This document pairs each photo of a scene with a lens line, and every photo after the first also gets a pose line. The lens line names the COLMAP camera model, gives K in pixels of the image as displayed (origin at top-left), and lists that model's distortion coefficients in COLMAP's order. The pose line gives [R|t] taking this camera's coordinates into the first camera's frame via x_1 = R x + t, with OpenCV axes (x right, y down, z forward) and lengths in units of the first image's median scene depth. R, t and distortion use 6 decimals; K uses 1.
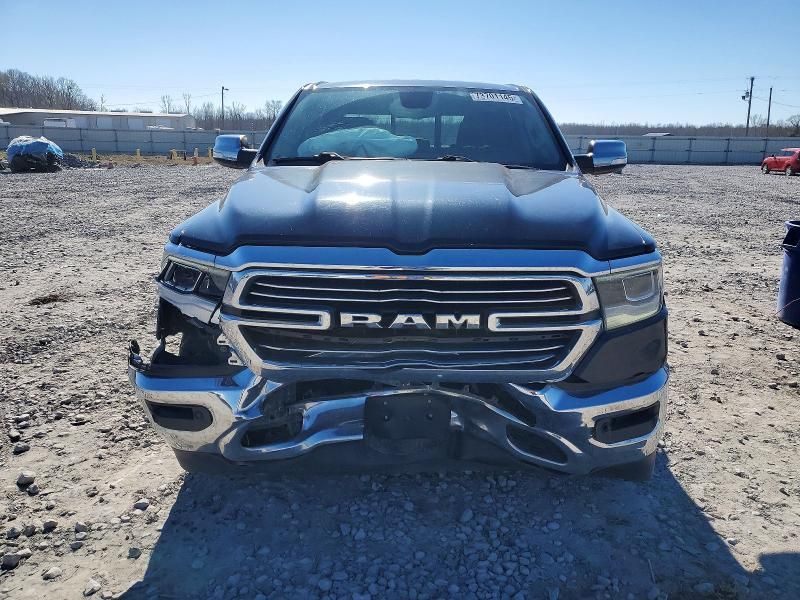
lens RADIAL K [[634.3, 0, 397.4], [0, 634.3, 301.8], [0, 0, 1]] dist [0.007593, -0.003593]
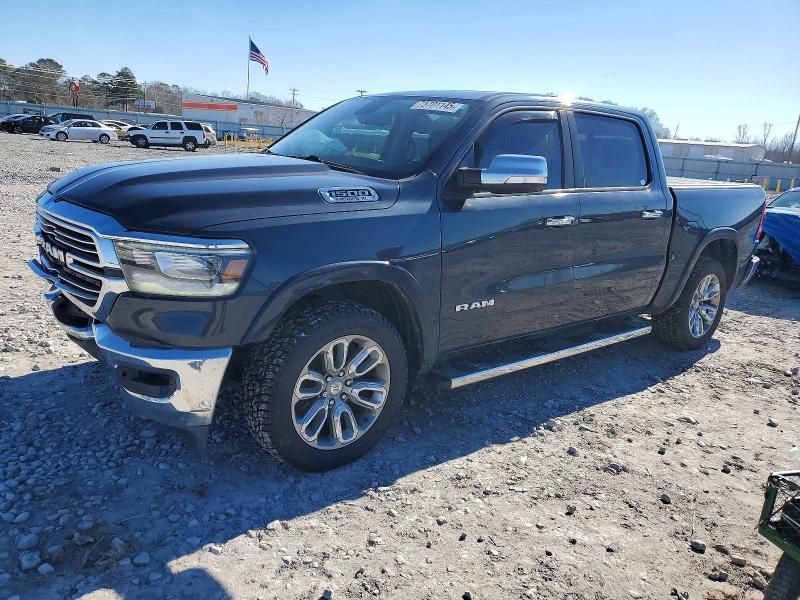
lens RADIAL K [[634.3, 0, 397.0], [0, 634.3, 297.8], [0, 0, 1]] dist [0.007593, -0.003593]
pose [[0.646479, 0.209594, -0.733577, 1.269492], [-0.245589, 0.967515, 0.060004, -0.111757], [0.722323, 0.141367, 0.676952, 0.474064]]
